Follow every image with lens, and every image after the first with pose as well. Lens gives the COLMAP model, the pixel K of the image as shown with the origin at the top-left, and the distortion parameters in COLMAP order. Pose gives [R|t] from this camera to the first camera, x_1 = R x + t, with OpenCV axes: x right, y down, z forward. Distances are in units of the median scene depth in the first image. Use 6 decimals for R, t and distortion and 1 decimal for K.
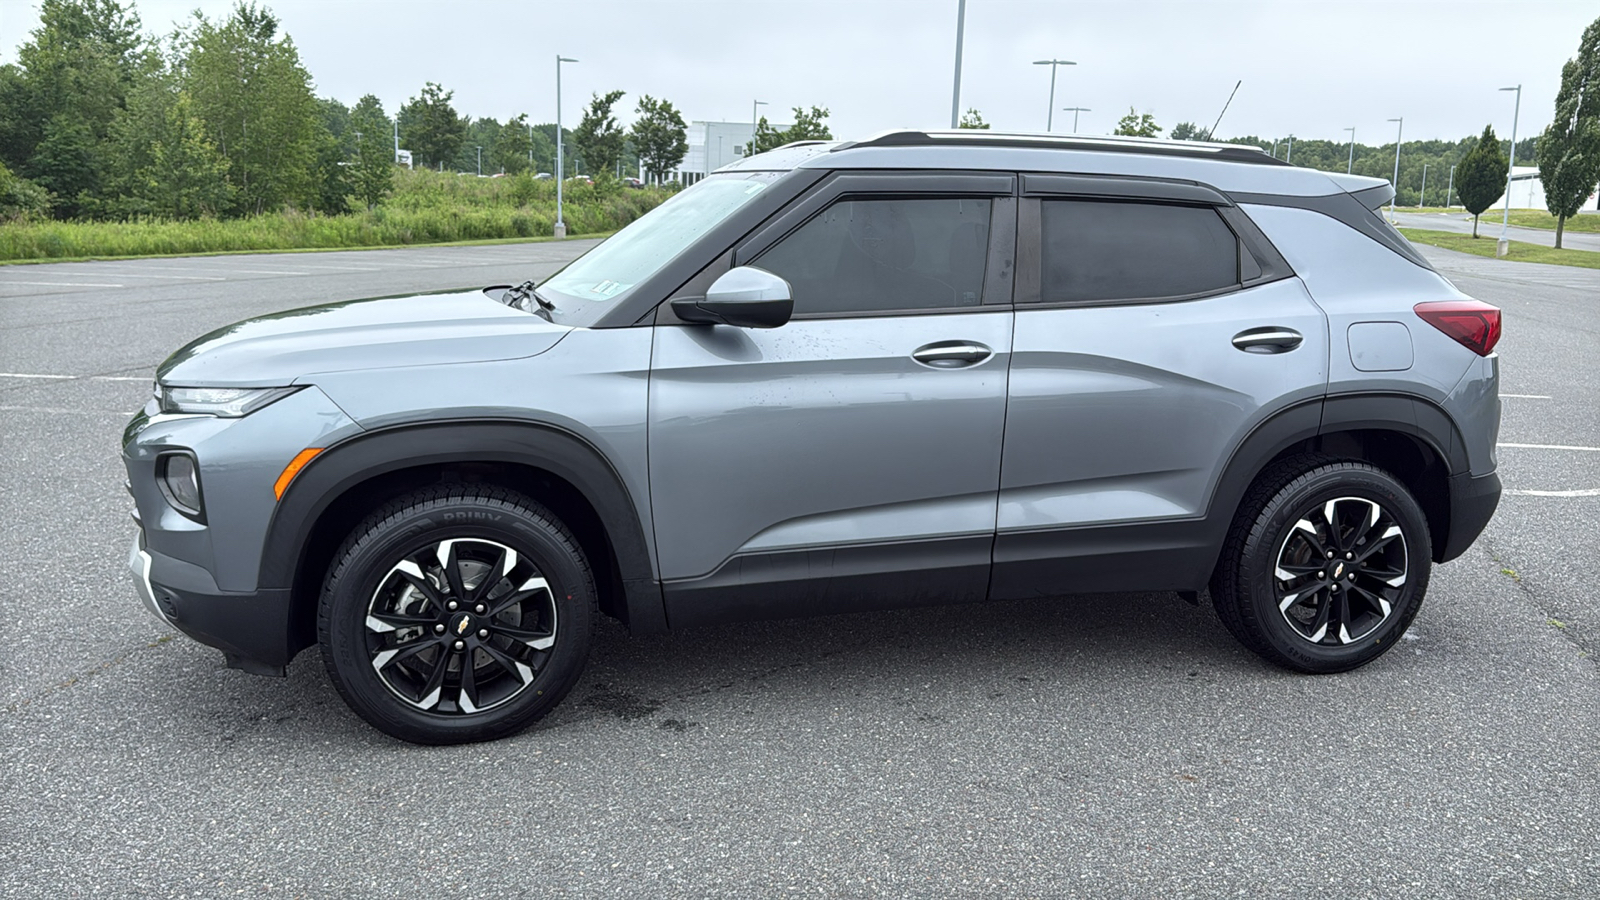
lens RADIAL K [[1384.2, 0, 830.3], [0, 1384.2, 419.8], [0, 0, 1]] dist [0.157883, -0.268619]
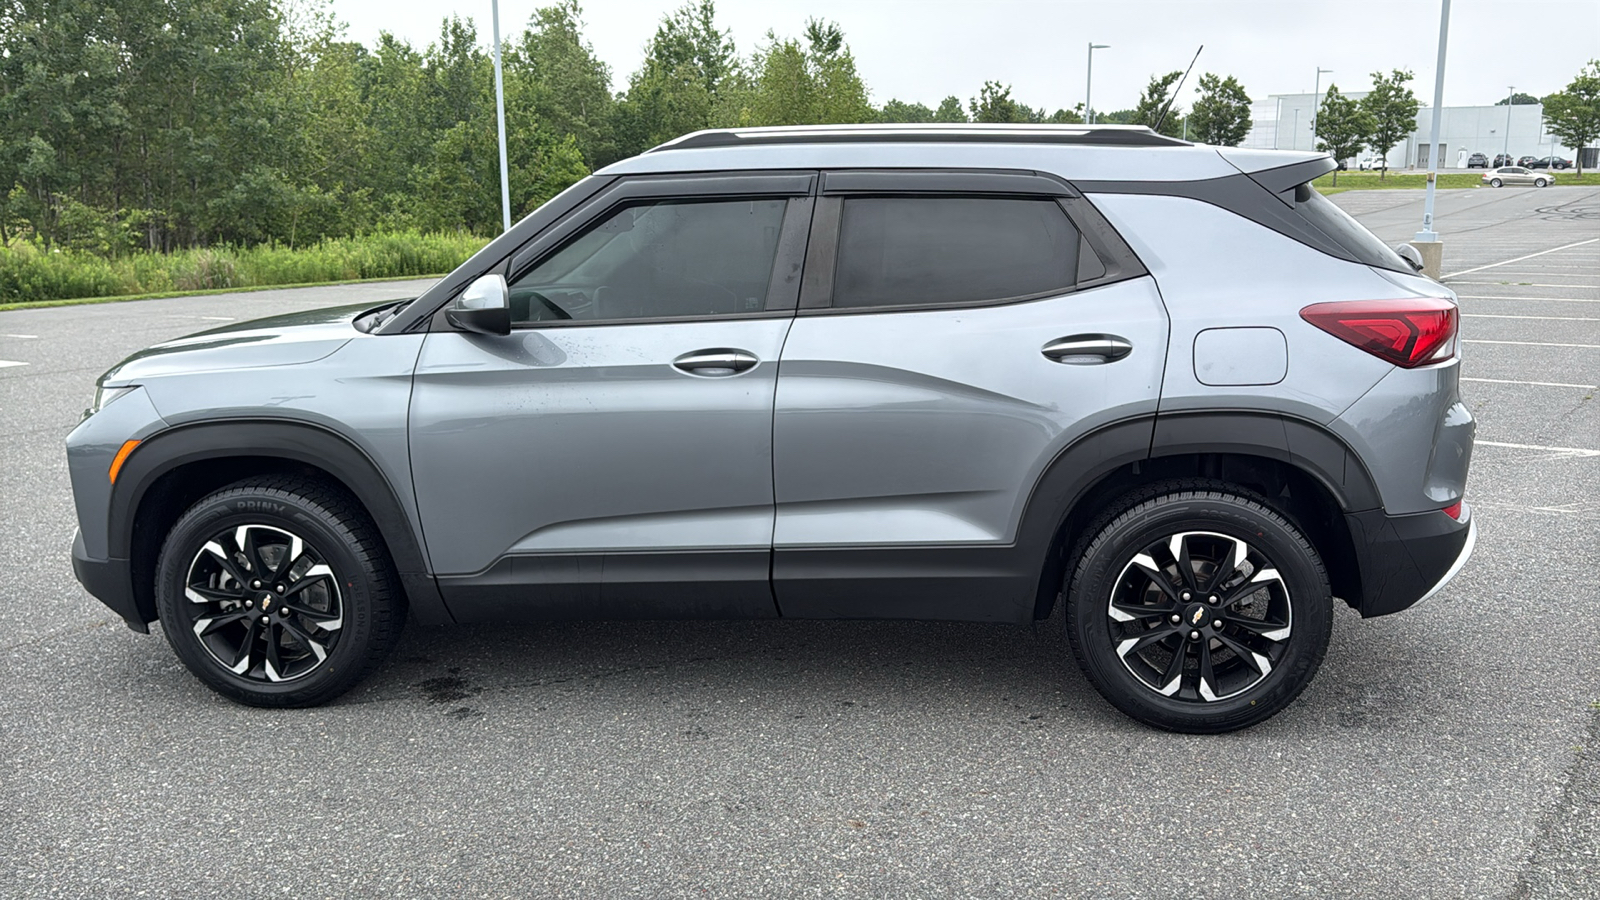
lens RADIAL K [[1390.0, 0, 825.3], [0, 1390.0, 433.3], [0, 0, 1]] dist [0.160517, -0.279257]
pose [[0.919254, 0.028762, -0.392612, 0.499530], [-0.022026, 0.999523, 0.021652, -0.018699], [0.393048, -0.011256, 0.919449, 0.122625]]
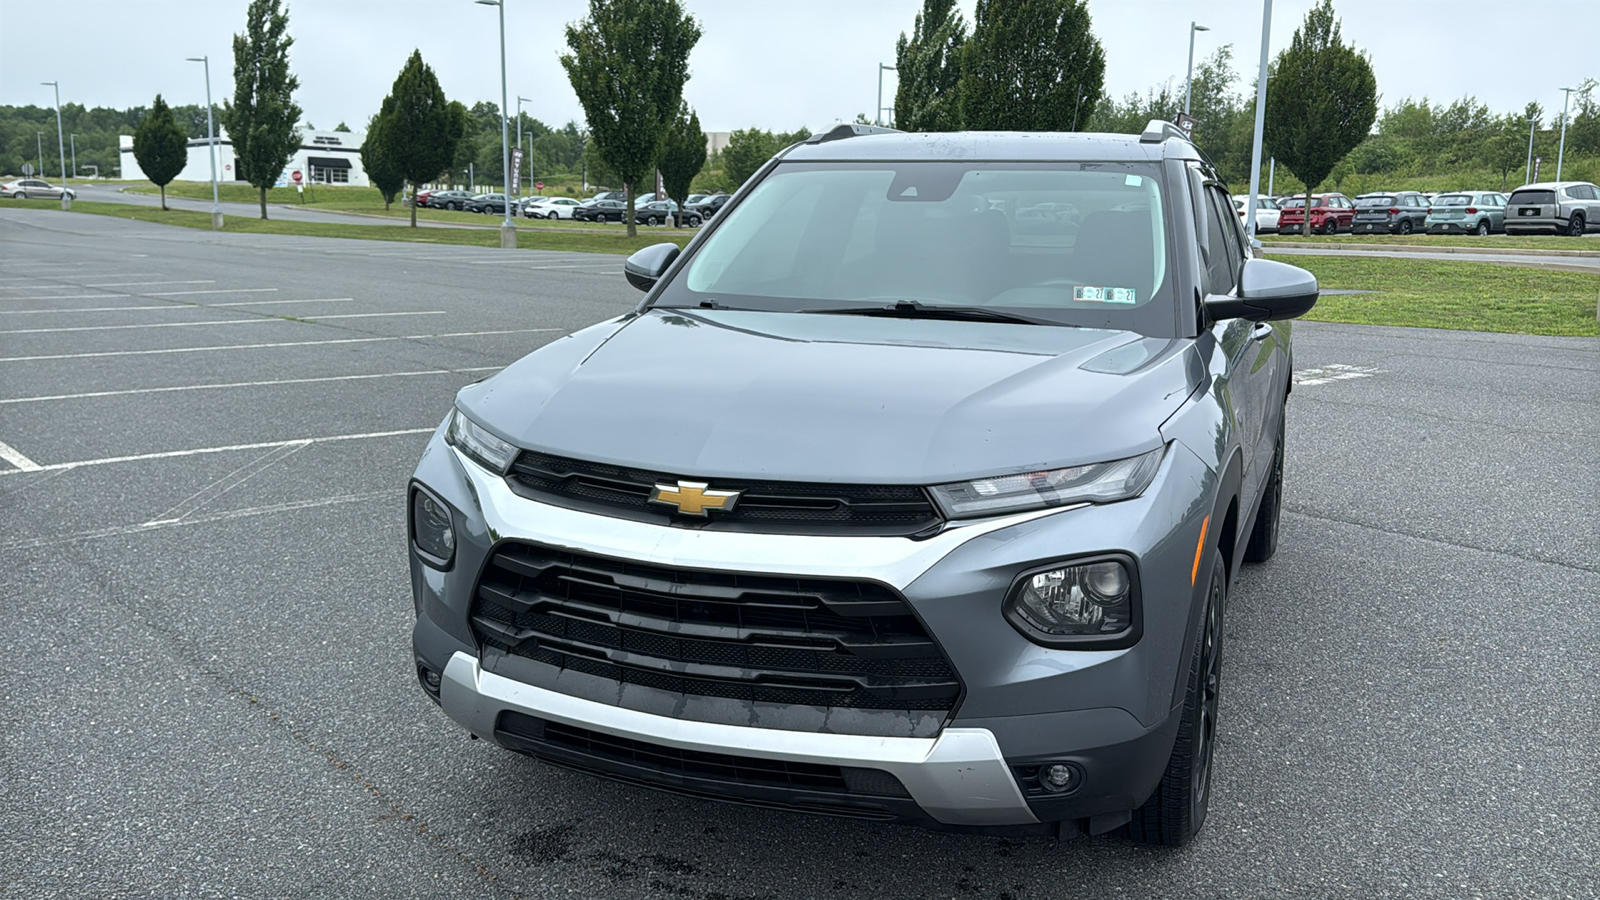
lens RADIAL K [[1390.0, 0, 825.3], [0, 1390.0, 433.3], [0, 0, 1]] dist [0.160517, -0.279257]
pose [[0.588751, -0.148020, 0.794646, -0.924484], [0.124300, 0.987976, 0.091938, -0.104686], [-0.798700, 0.044646, 0.600071, 0.569628]]
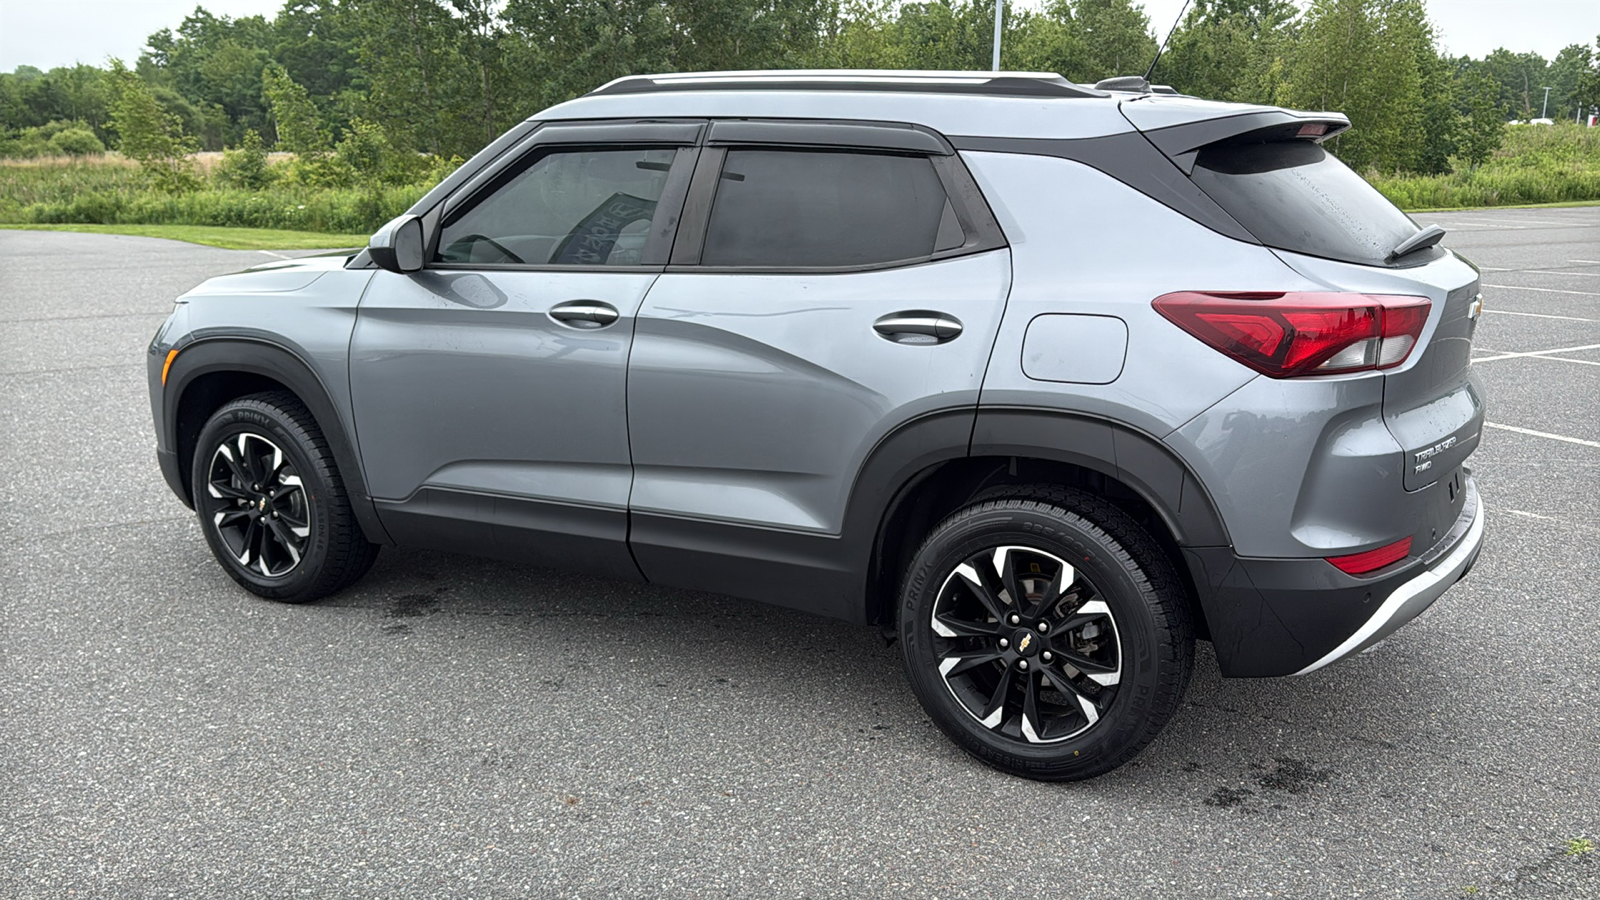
lens RADIAL K [[1390.0, 0, 825.3], [0, 1390.0, 433.3], [0, 0, 1]] dist [0.160517, -0.279257]
pose [[0.693056, 0.123635, -0.710203, 0.823878], [-0.097528, 0.992206, 0.077554, -0.052328], [0.714256, 0.015515, 0.699712, 0.412153]]
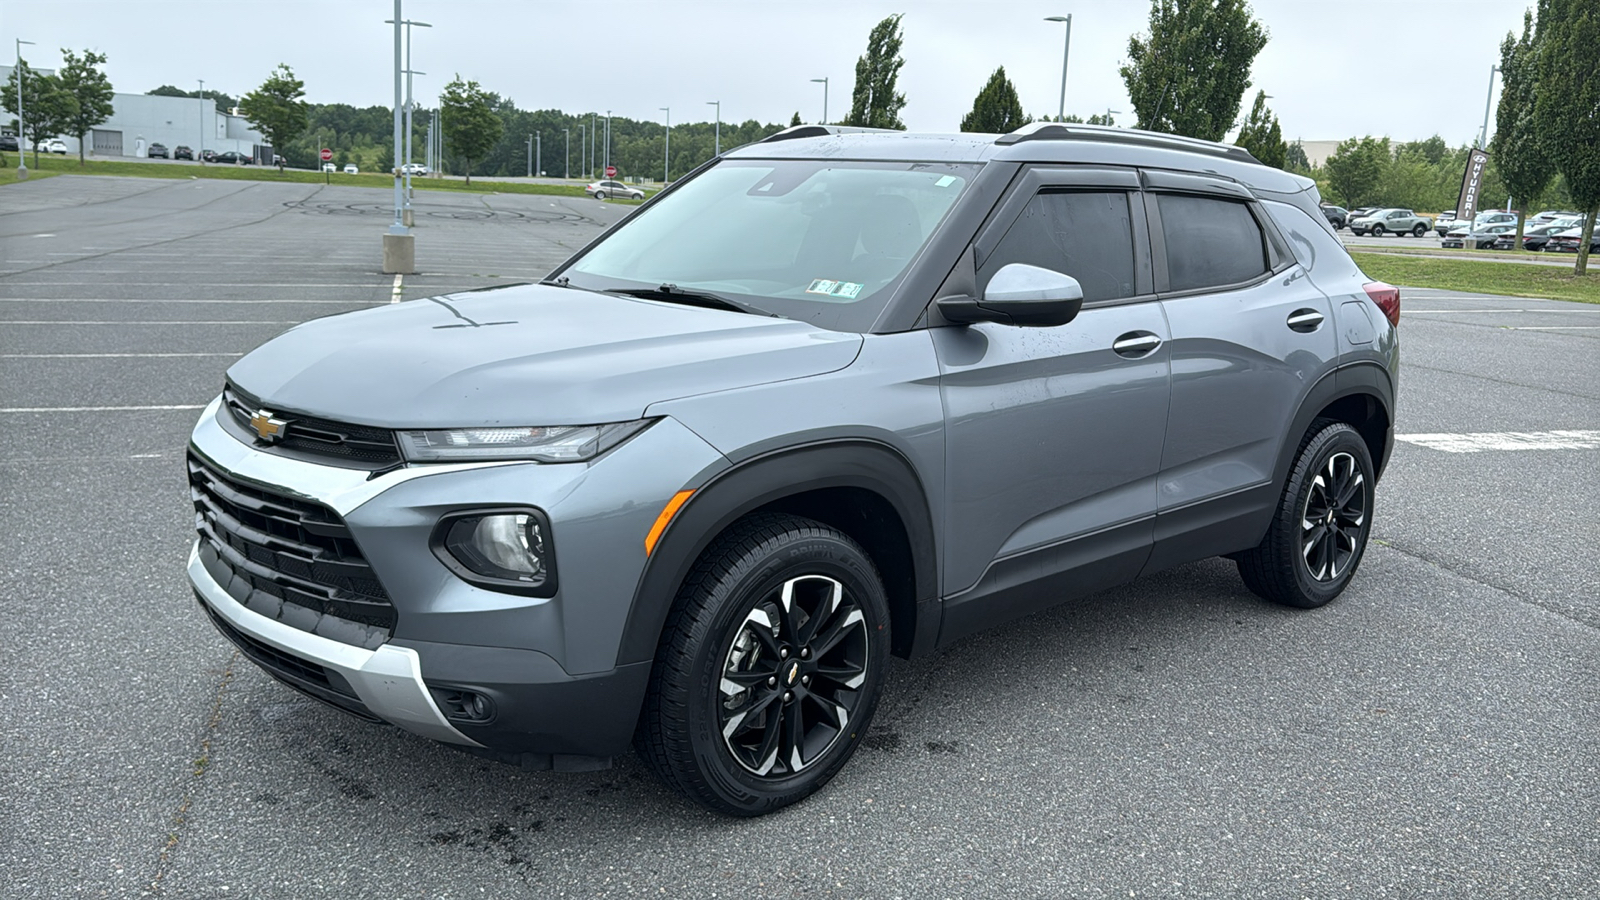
lens RADIAL K [[1384.2, 0, 830.3], [0, 1384.2, 419.8], [0, 0, 1]] dist [0.157883, -0.268619]
pose [[0.876577, -0.066348, 0.476666, -0.559481], [0.055979, 0.997785, 0.035939, -0.038367], [-0.477994, -0.004820, 0.878350, 0.183998]]
